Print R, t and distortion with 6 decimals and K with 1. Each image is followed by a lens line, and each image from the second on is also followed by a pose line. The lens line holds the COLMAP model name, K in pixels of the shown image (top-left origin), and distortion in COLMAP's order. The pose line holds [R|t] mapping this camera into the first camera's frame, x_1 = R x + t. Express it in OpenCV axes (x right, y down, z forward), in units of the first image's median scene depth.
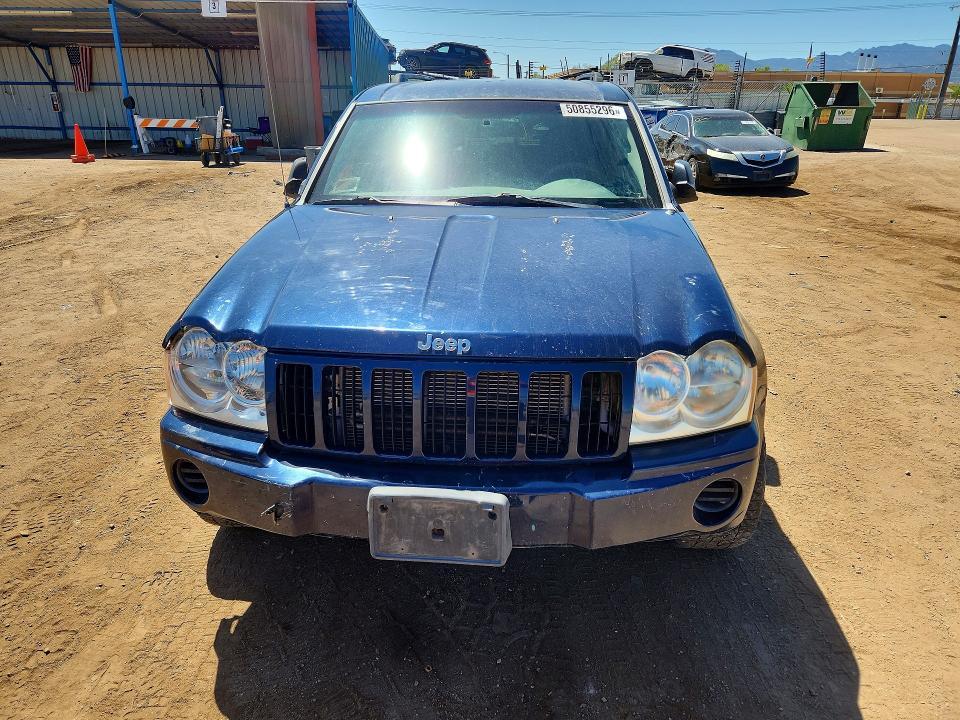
lens RADIAL K [[684.4, 0, 480.0], [0, 684.4, 360.0], [0, 0, 1]] dist [0.029772, -0.001103]
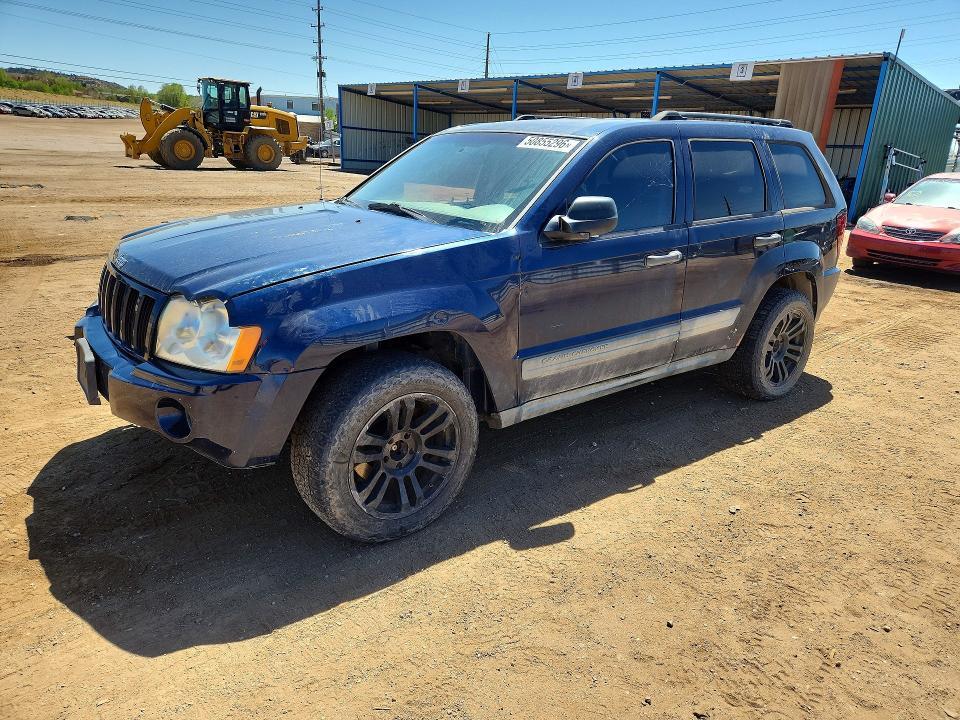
lens RADIAL K [[684.4, 0, 480.0], [0, 684.4, 360.0], [0, 0, 1]] dist [0.029772, -0.001103]
pose [[0.651851, 0.251746, -0.715342, 0.219921], [-0.310757, 0.949129, 0.050846, -0.018879], [0.691752, 0.189154, 0.696922, 0.066619]]
